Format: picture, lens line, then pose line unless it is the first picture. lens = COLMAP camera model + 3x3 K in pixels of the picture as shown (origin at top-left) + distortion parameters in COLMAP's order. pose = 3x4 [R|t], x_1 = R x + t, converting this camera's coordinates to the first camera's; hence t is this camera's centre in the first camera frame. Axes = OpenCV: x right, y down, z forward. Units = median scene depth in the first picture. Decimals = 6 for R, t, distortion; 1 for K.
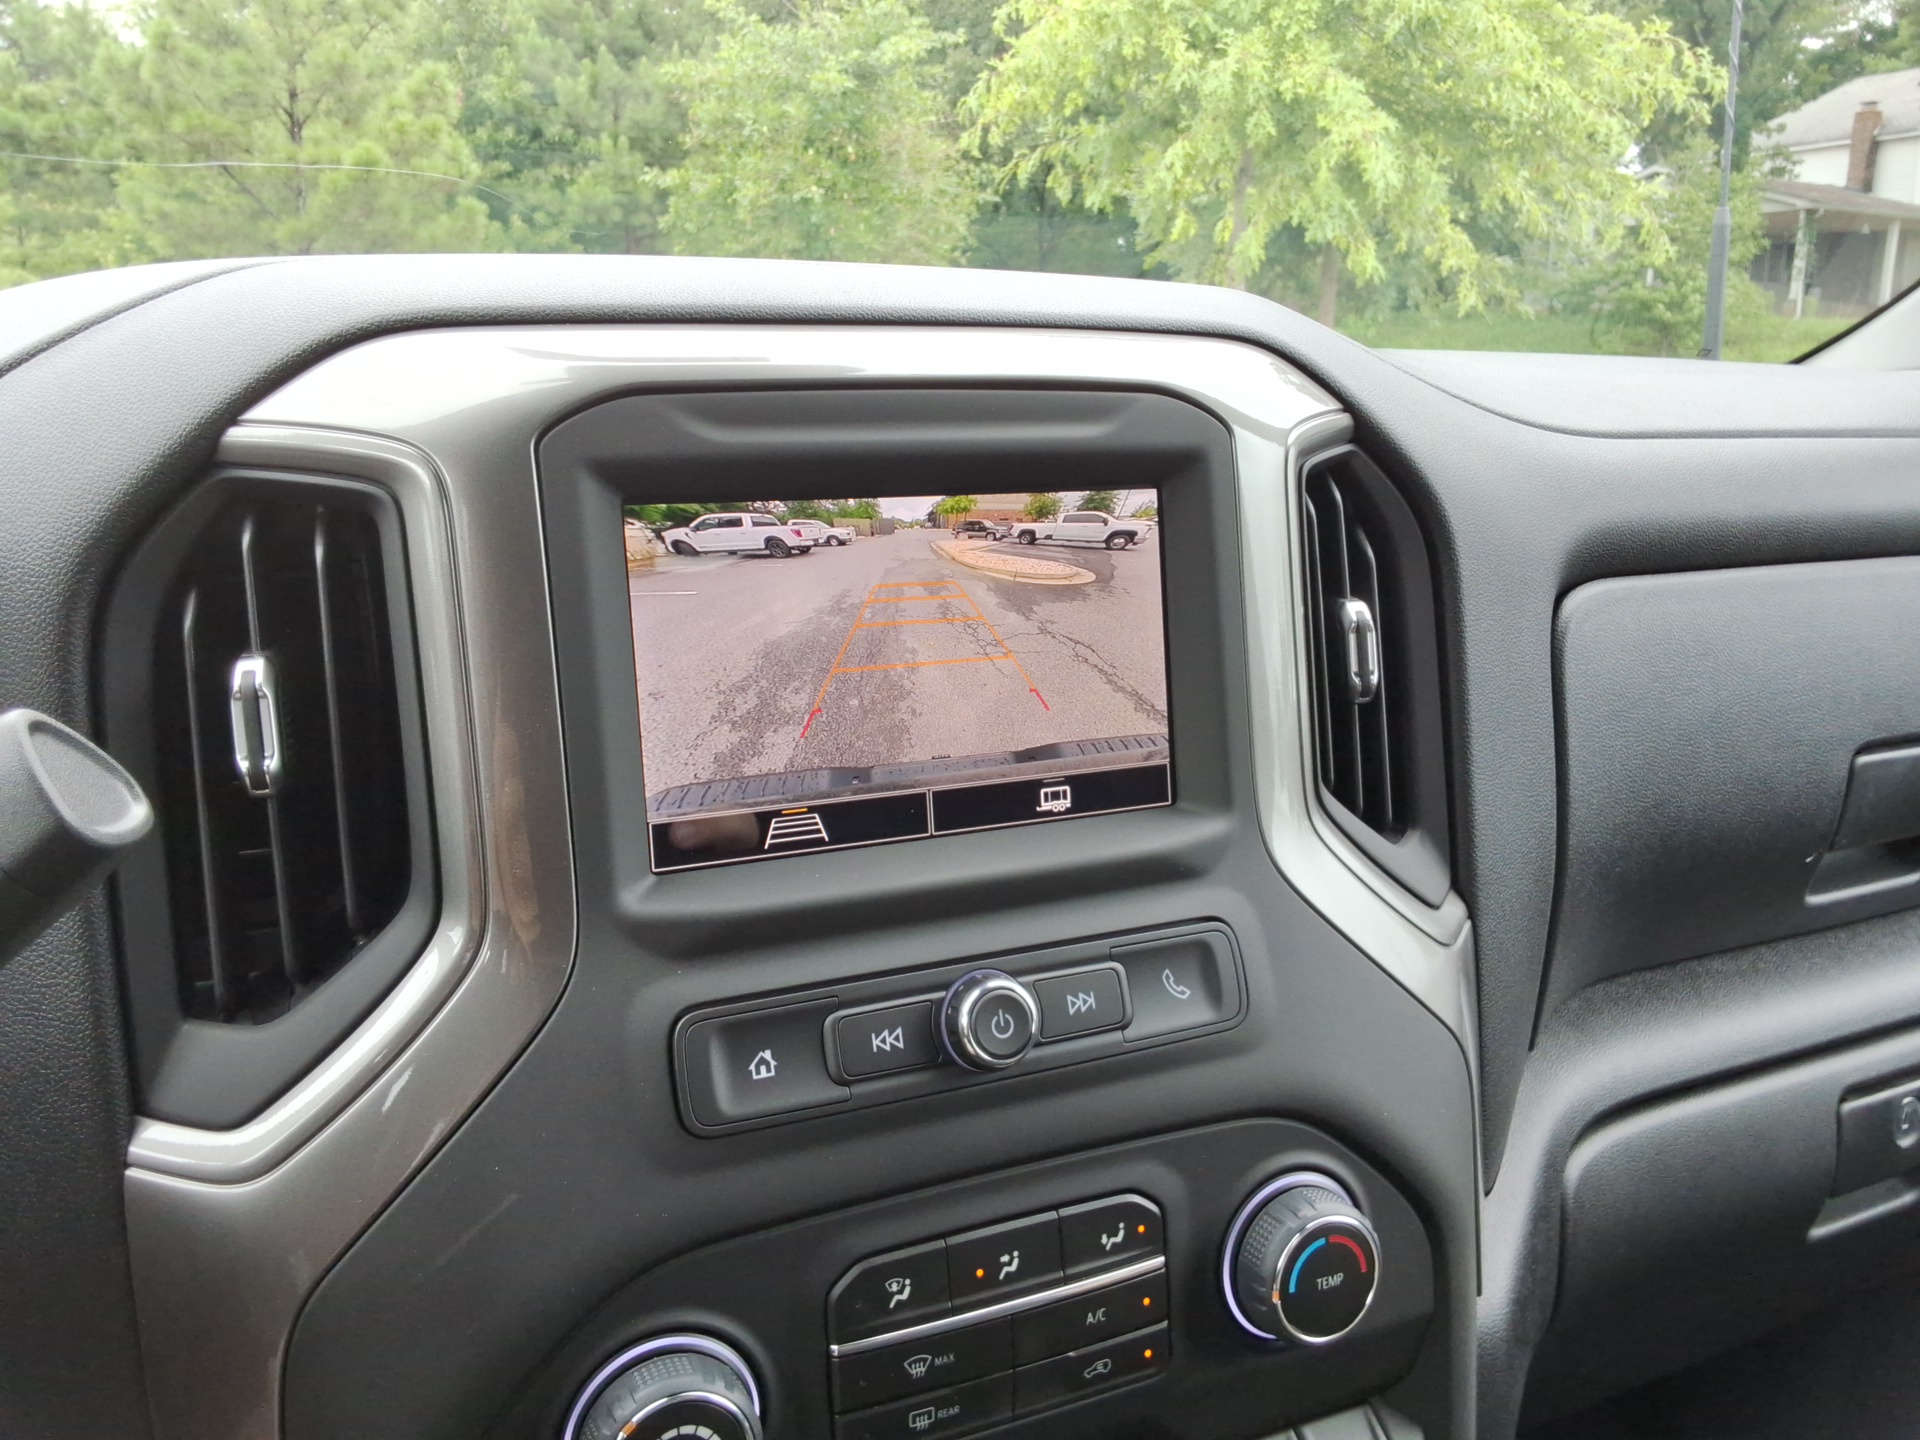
lens RADIAL K [[1559.8, 0, 983.1], [0, 1559.8, 695.3], [0, 0, 1]] dist [0.103203, -0.179087]
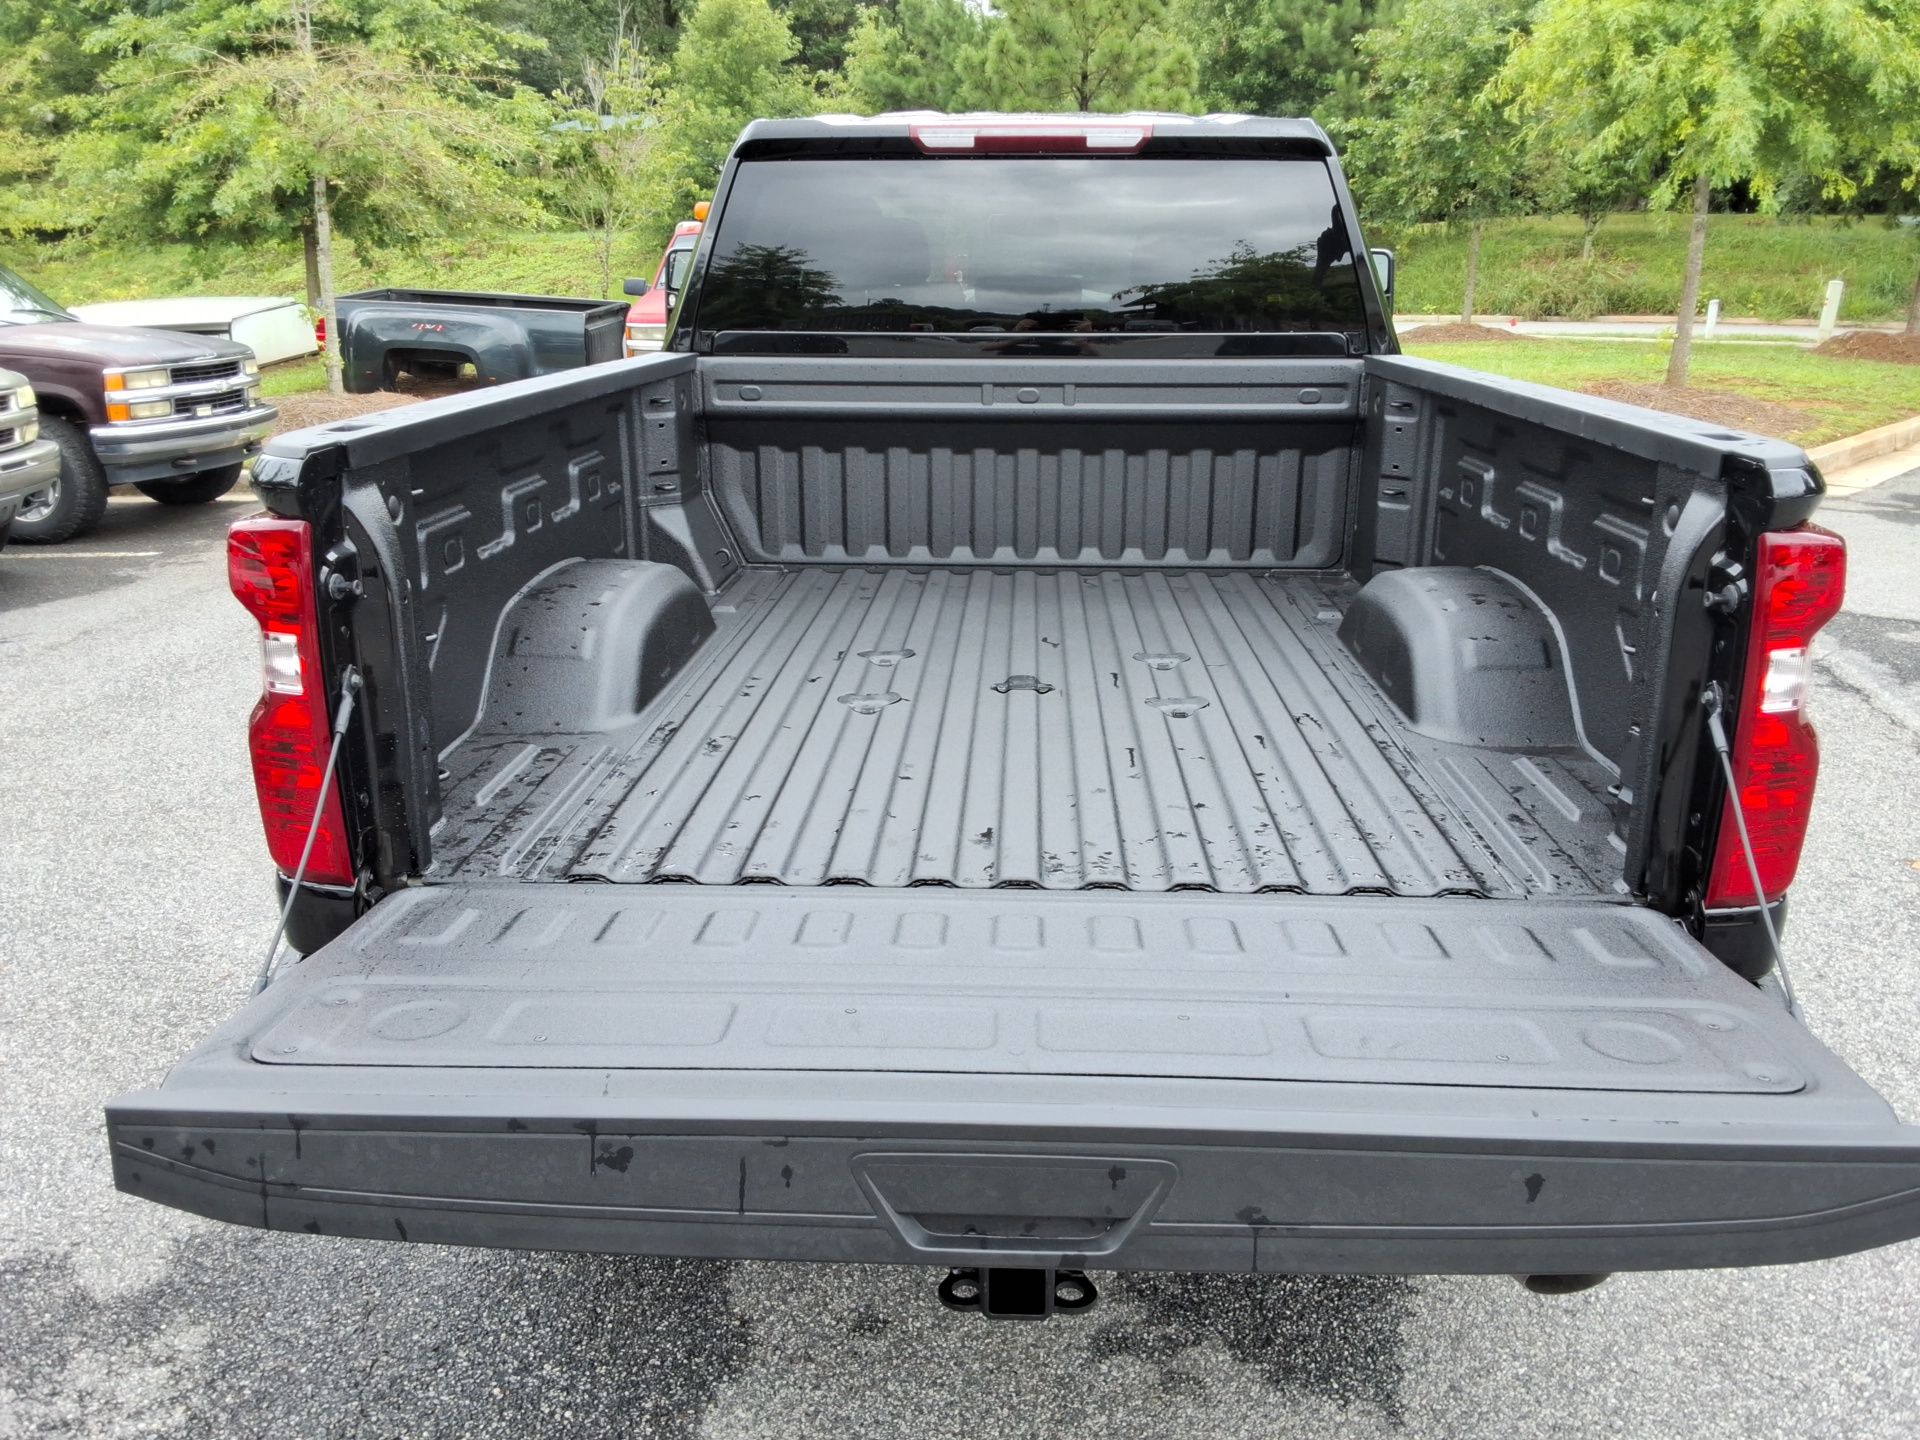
lens RADIAL K [[1535.4, 0, 968.4], [0, 1535.4, 708.9], [0, 0, 1]] dist [0.110749, -0.173824]
pose [[0.887524, 0.123293, -0.443959, 0.151392], [-0.092378, 0.991584, 0.090700, 0.055814], [0.451406, -0.039486, 0.891445, -0.291241]]
